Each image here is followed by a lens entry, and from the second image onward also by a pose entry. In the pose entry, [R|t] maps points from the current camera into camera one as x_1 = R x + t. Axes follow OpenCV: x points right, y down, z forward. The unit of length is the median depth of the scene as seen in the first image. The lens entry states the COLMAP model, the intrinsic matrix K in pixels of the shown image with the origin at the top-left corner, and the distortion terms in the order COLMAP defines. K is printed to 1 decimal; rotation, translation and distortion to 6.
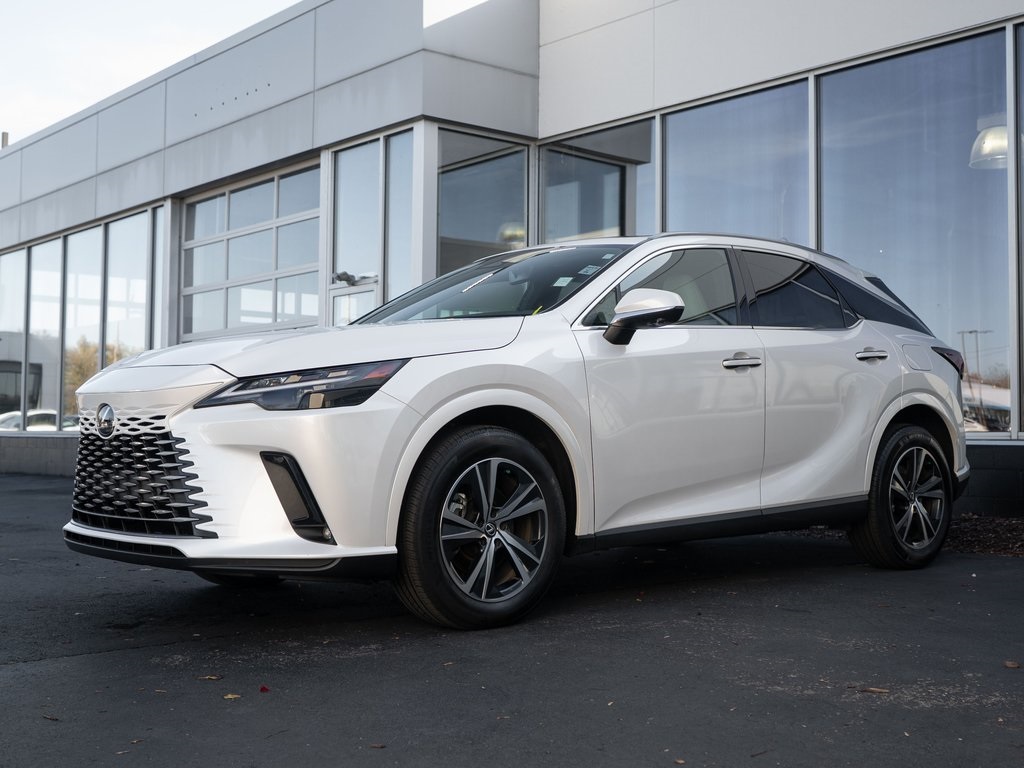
lens RADIAL K [[1317.7, 0, 522.5], [0, 1317.7, 378.2], [0, 0, 1]] dist [-0.039269, 0.000000]
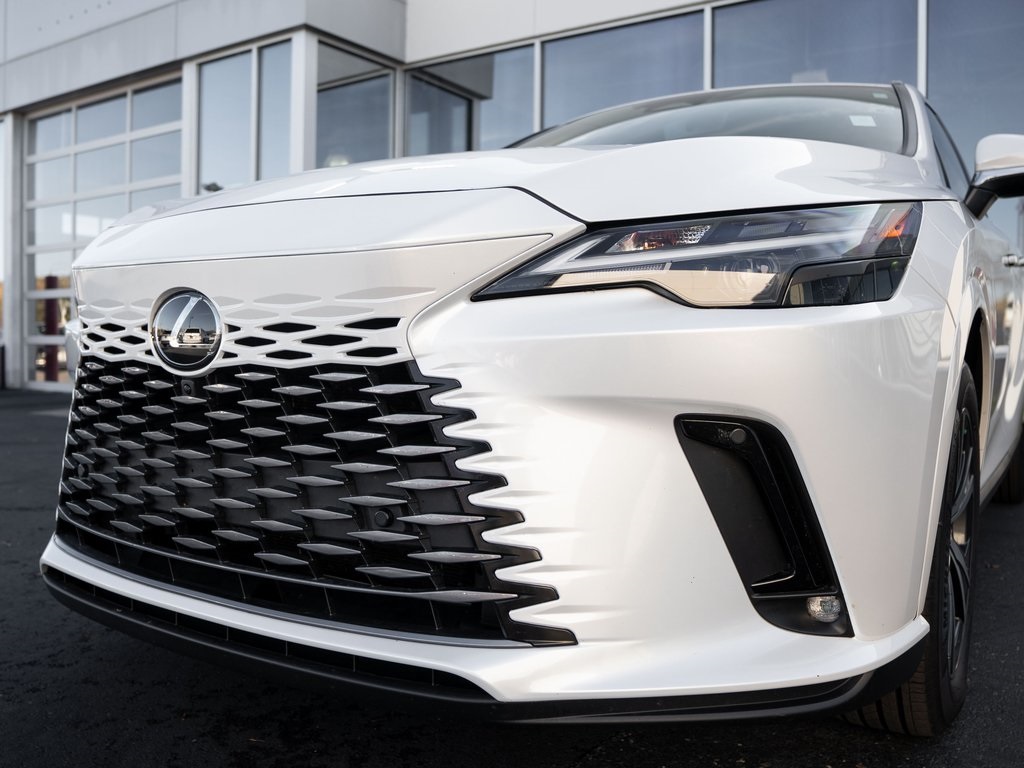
lens RADIAL K [[951.8, 0, 510.8], [0, 951.8, 377.3], [0, 0, 1]] dist [-0.079254, 0.000000]
pose [[0.964916, -0.002476, 0.262546, -0.144501], [-0.017788, 0.997042, 0.074778, 0.011283], [-0.261955, -0.076825, 0.962017, 0.337309]]
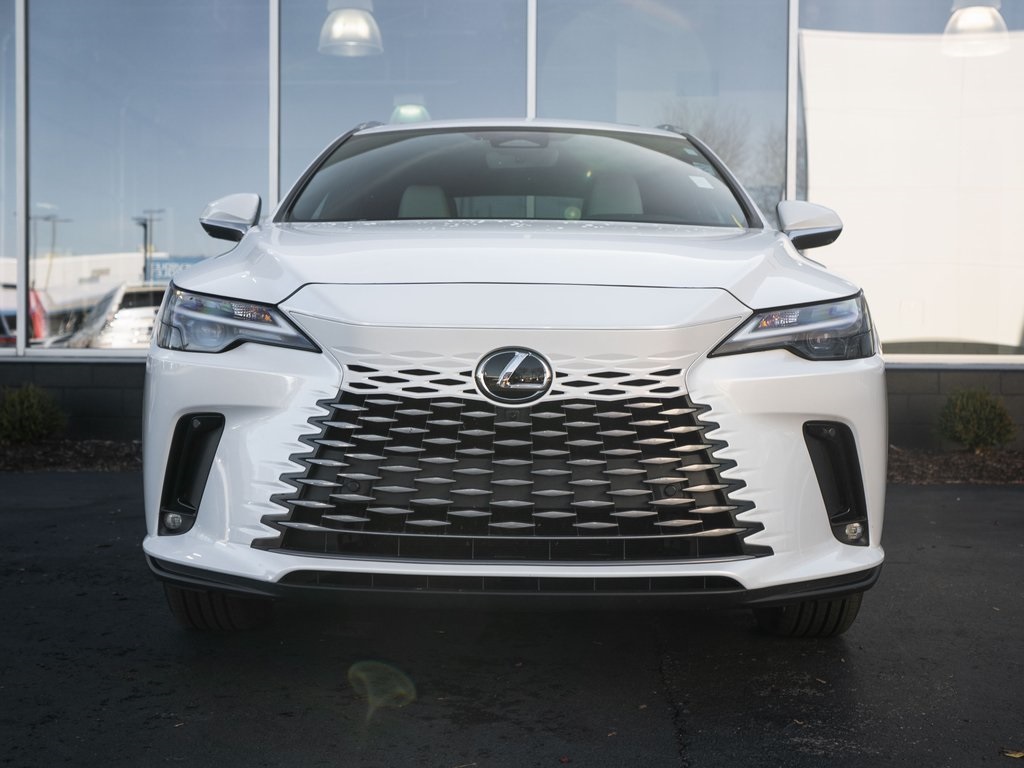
lens RADIAL K [[1502.9, 0, 516.5], [0, 1502.9, 389.8], [0, 0, 1]] dist [0.024703, 0.000000]
pose [[0.659523, -0.020654, 0.751400, -0.398490], [-0.035378, 0.997662, 0.058475, -0.000359], [-0.750851, -0.065149, 0.657251, 0.272183]]
